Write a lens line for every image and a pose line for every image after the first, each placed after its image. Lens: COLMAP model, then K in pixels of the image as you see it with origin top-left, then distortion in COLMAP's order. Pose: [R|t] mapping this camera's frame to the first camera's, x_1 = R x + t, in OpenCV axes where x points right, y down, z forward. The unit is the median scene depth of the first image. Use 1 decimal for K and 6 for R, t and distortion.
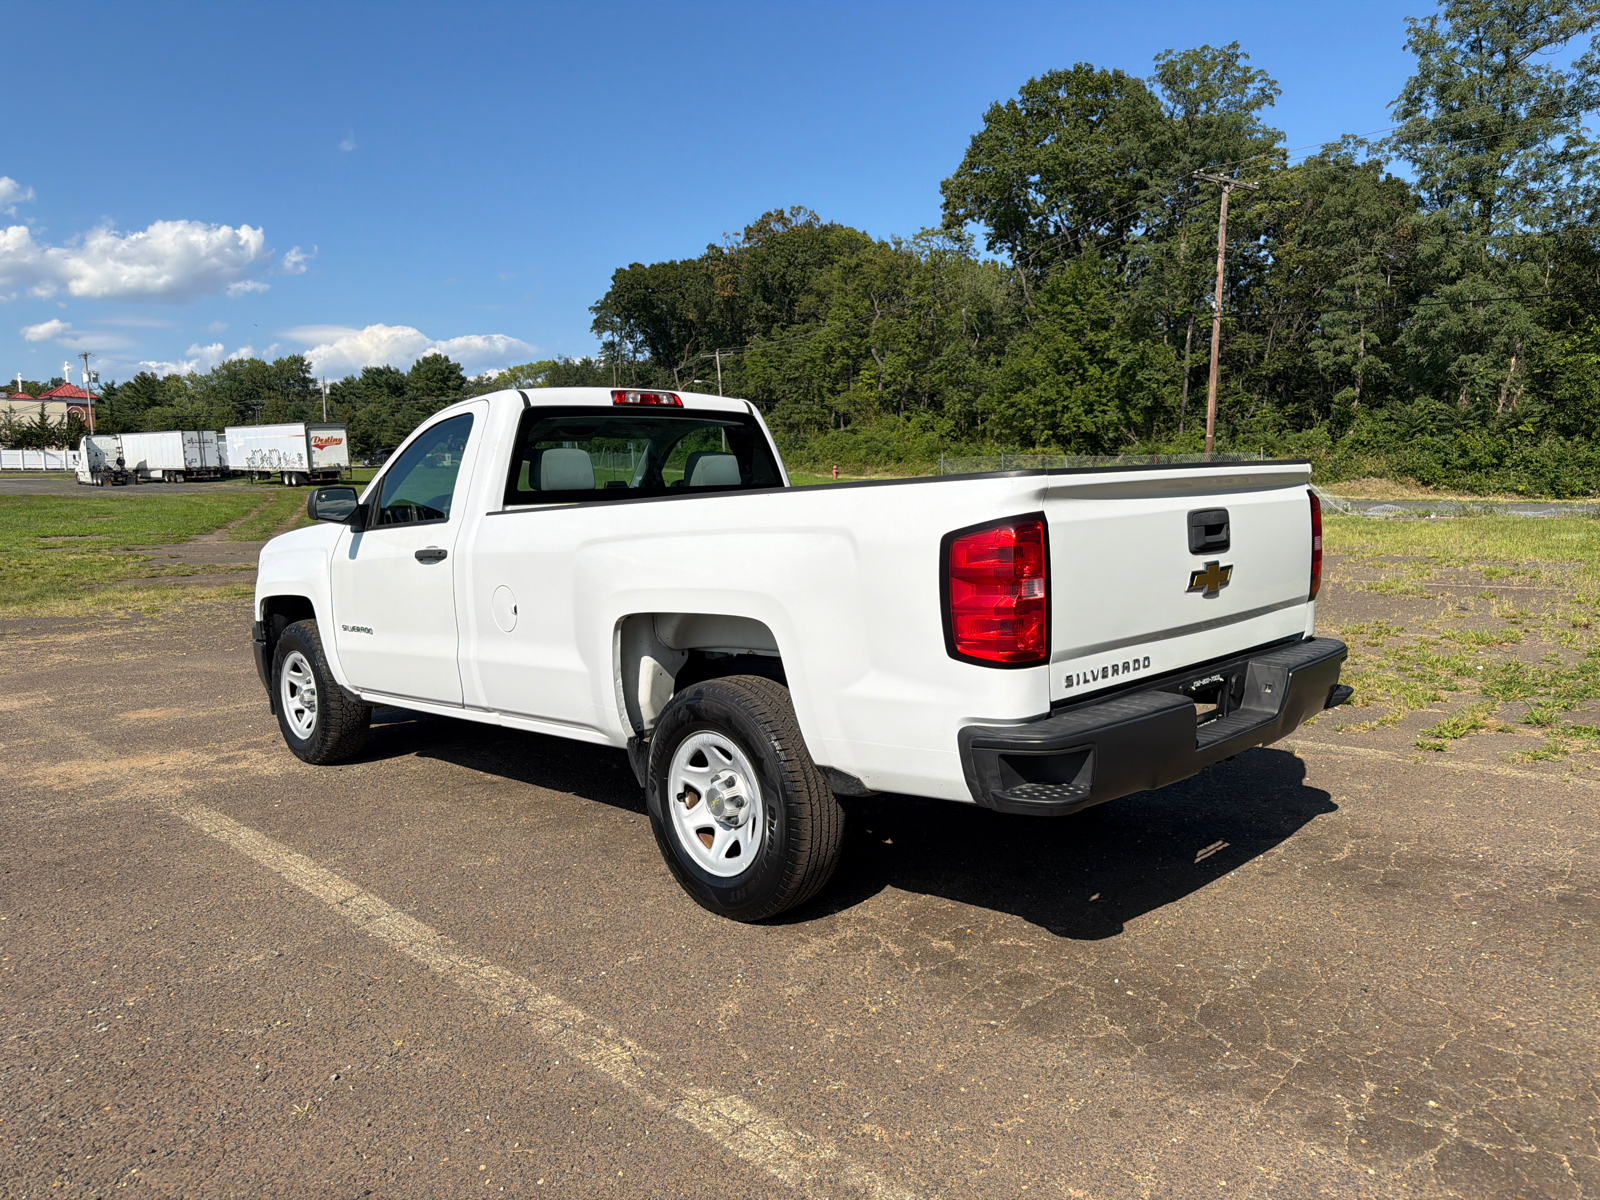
lens RADIAL K [[1130.9, 0, 795.1], [0, 1130.9, 599.7], [0, 0, 1]] dist [0.031004, -0.042986]
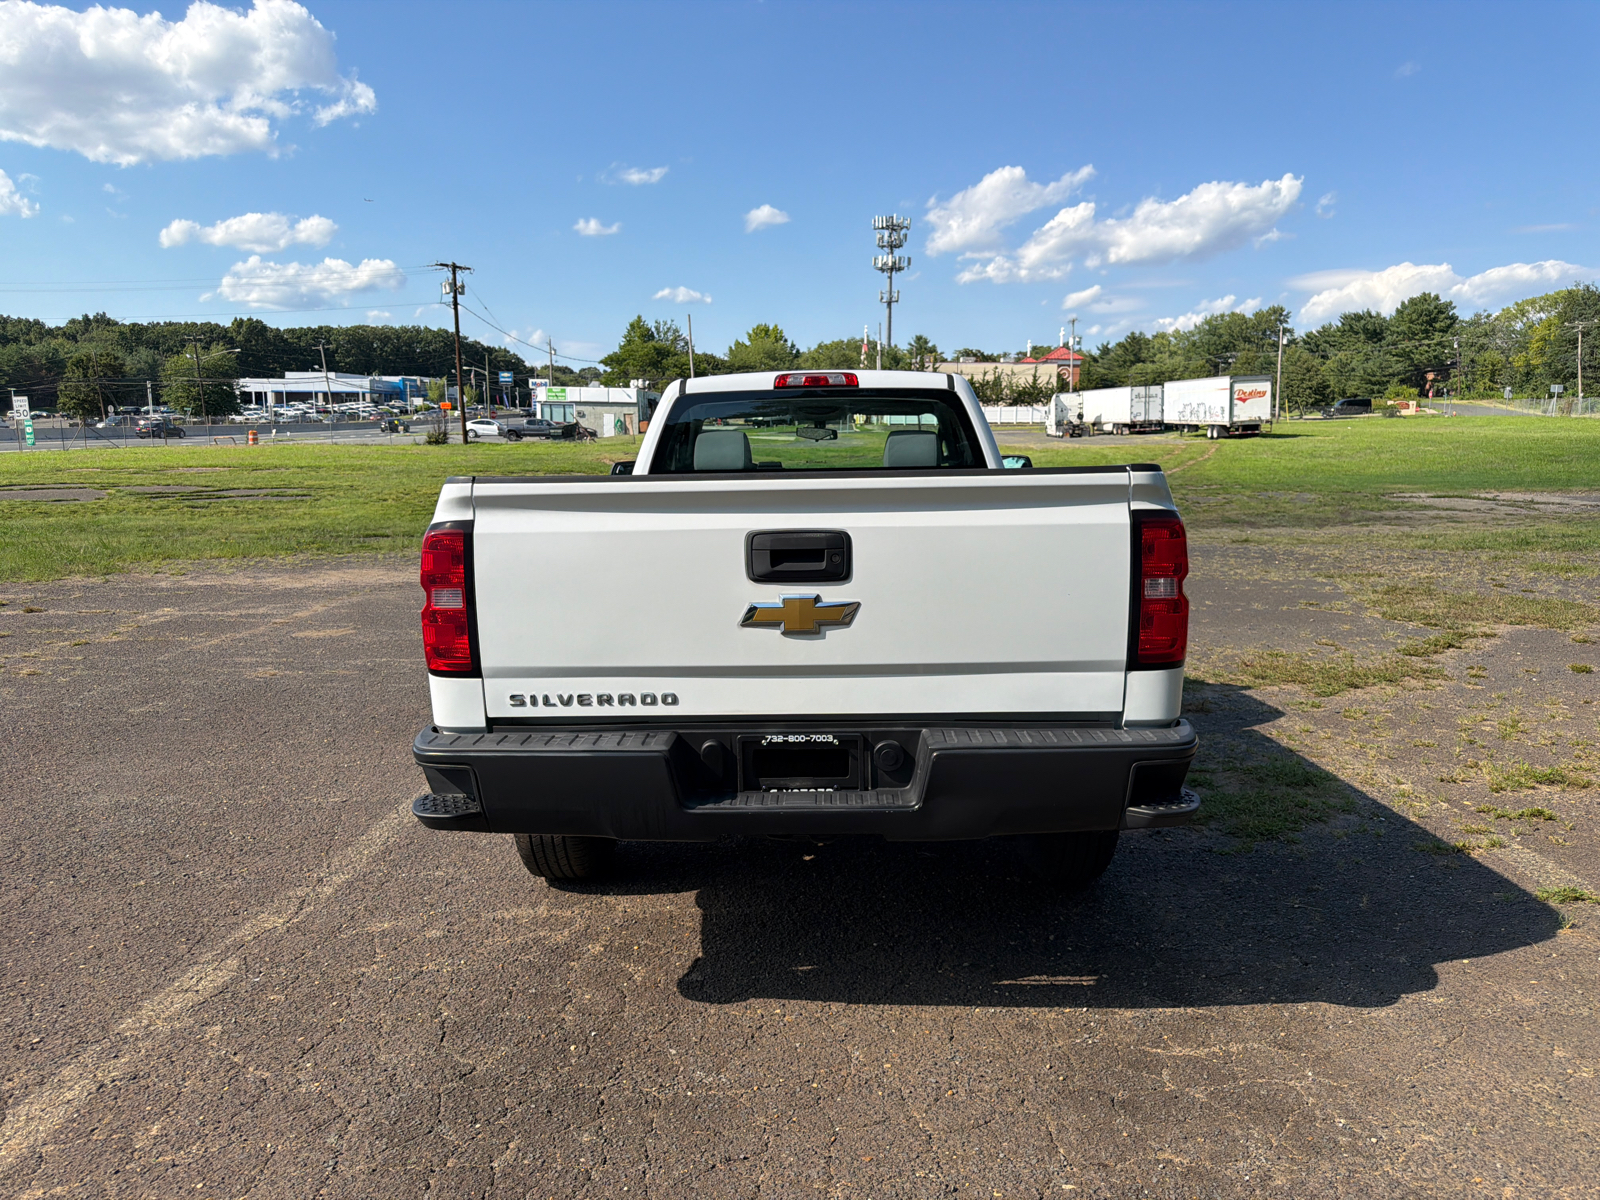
lens RADIAL K [[1130.9, 0, 796.4], [0, 1130.9, 604.0], [0, 0, 1]] dist [0.031004, -0.042986]
pose [[0.688678, 0.113451, -0.716136, 0.055957], [-0.080159, 0.993541, 0.080313, -0.005413], [0.720622, 0.002095, 0.693325, 0.026344]]
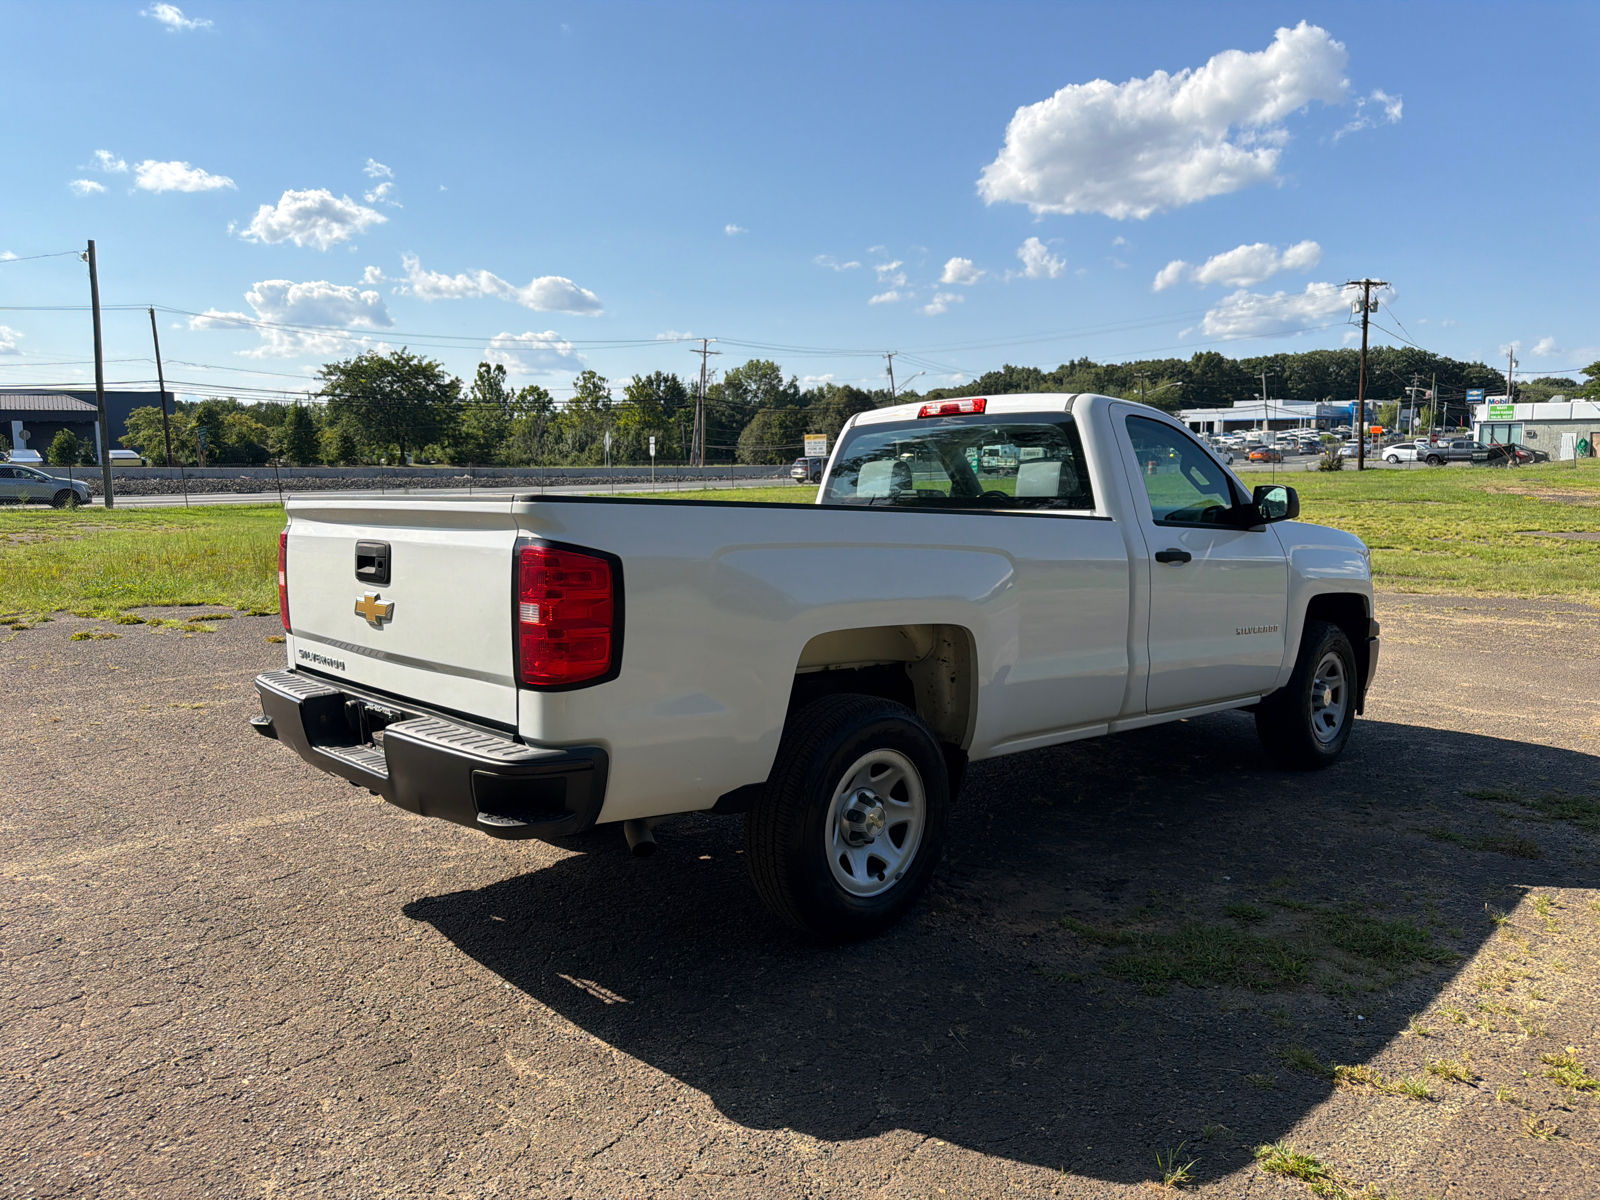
lens RADIAL K [[1130.9, 0, 806.3], [0, 1130.9, 626.6], [0, 0, 1]] dist [0.031004, -0.042986]
pose [[-0.024714, 0.147247, -0.988791, 0.081027], [-0.097368, 0.984036, 0.148973, -0.011454], [0.994942, 0.099959, -0.009982, 0.083433]]
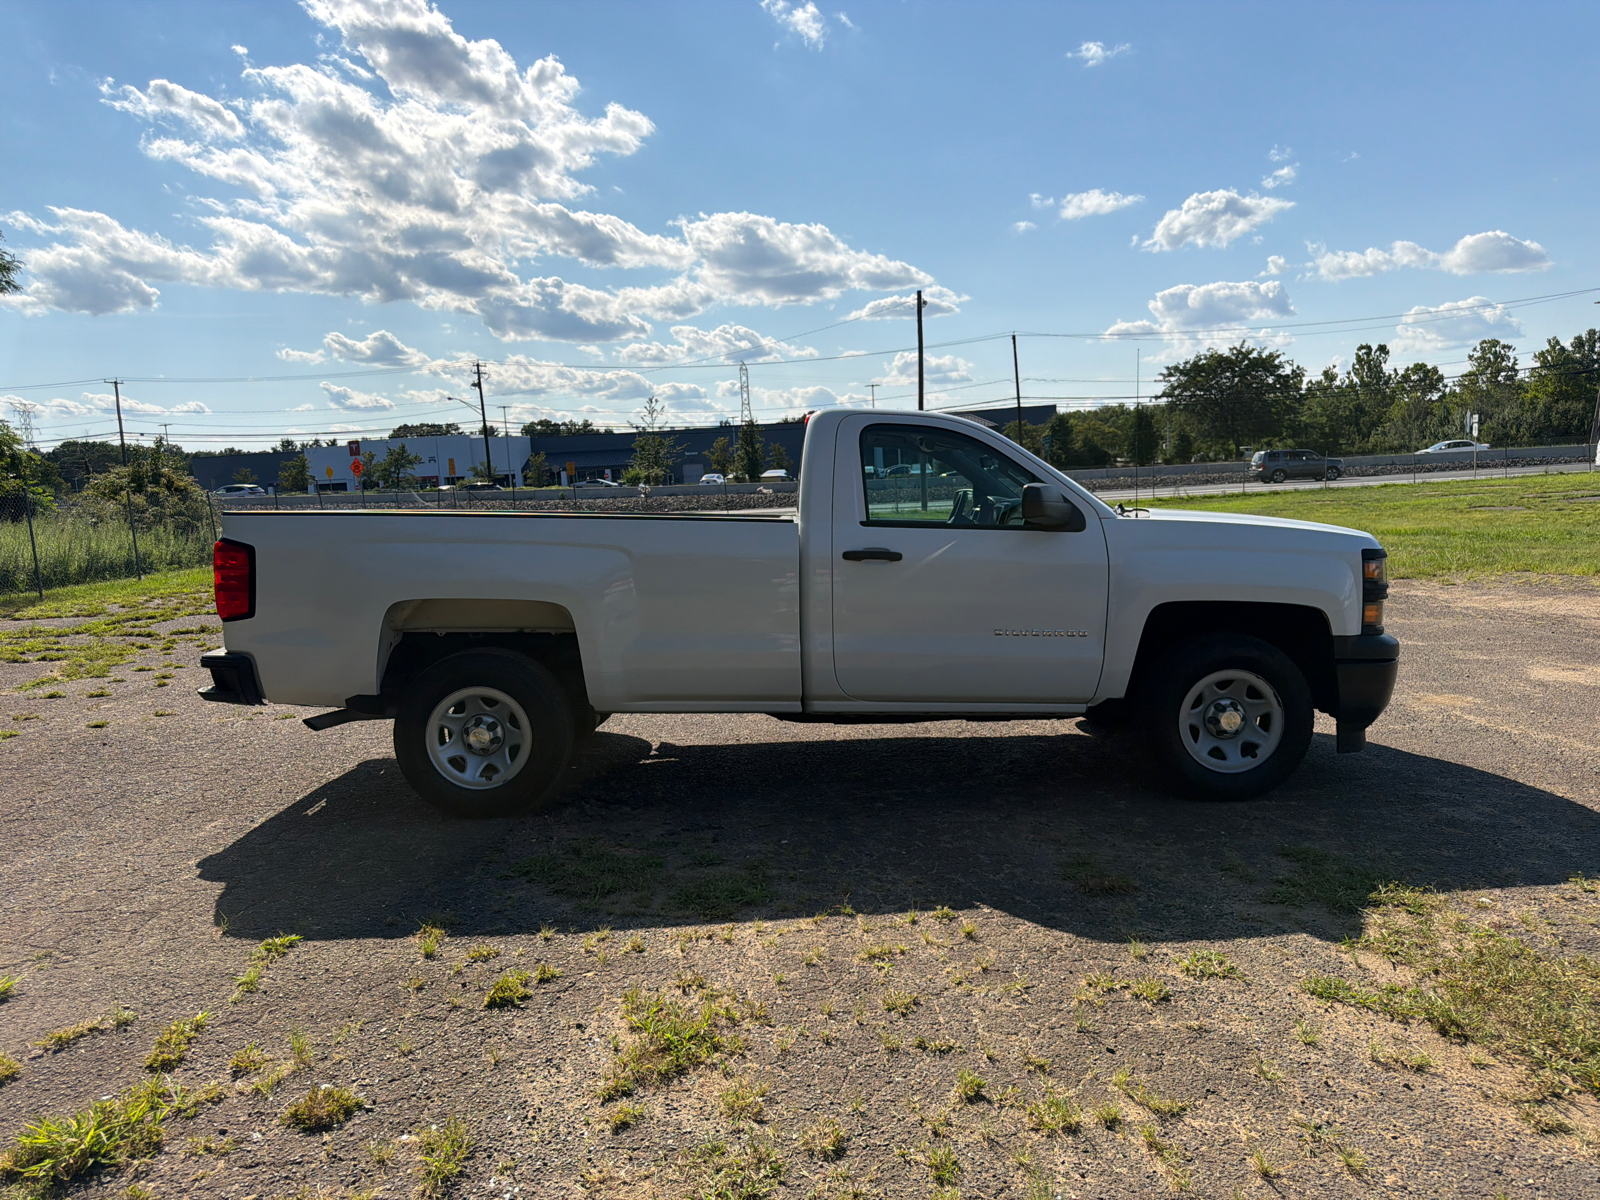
lens RADIAL K [[1130.9, 0, 799.0], [0, 1130.9, 609.1], [0, 0, 1]] dist [0.031004, -0.042986]
pose [[-0.692903, 0.118129, -0.711288, 0.065047], [-0.023681, 0.982227, 0.186195, -0.019000], [0.720642, 0.145859, -0.677791, 0.165692]]
